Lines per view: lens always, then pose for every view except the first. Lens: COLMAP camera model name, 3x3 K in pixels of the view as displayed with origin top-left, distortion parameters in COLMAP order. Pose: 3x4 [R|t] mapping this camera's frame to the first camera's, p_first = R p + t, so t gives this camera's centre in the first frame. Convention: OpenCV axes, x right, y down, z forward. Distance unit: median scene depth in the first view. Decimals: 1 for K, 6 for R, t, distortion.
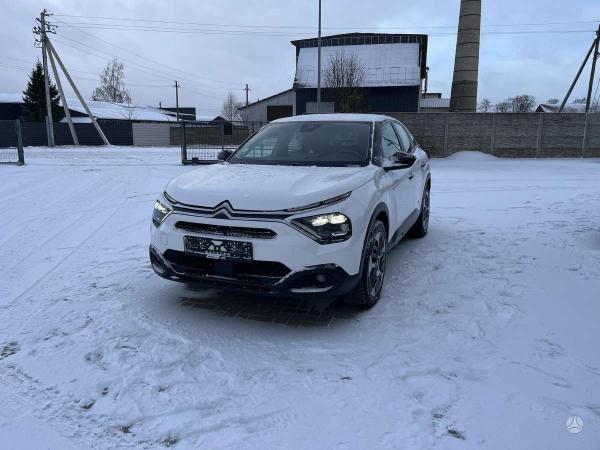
lens RADIAL K [[466.2, 0, 298.3], [0, 466.2, 223.3], [0, 0, 1]] dist [0.084618, -0.109091]
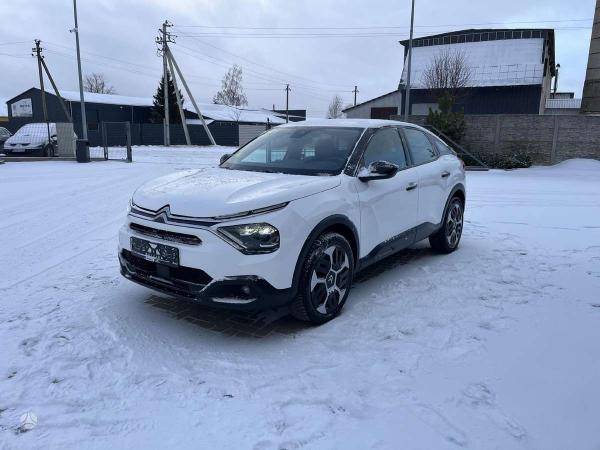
lens RADIAL K [[466.2, 0, 298.3], [0, 466.2, 223.3], [0, 0, 1]] dist [0.084618, -0.109091]
pose [[0.968393, 0.058203, -0.242545, 0.293890], [-0.058927, 0.998253, 0.004274, -0.023686], [0.242370, 0.010154, 0.970131, 0.061066]]
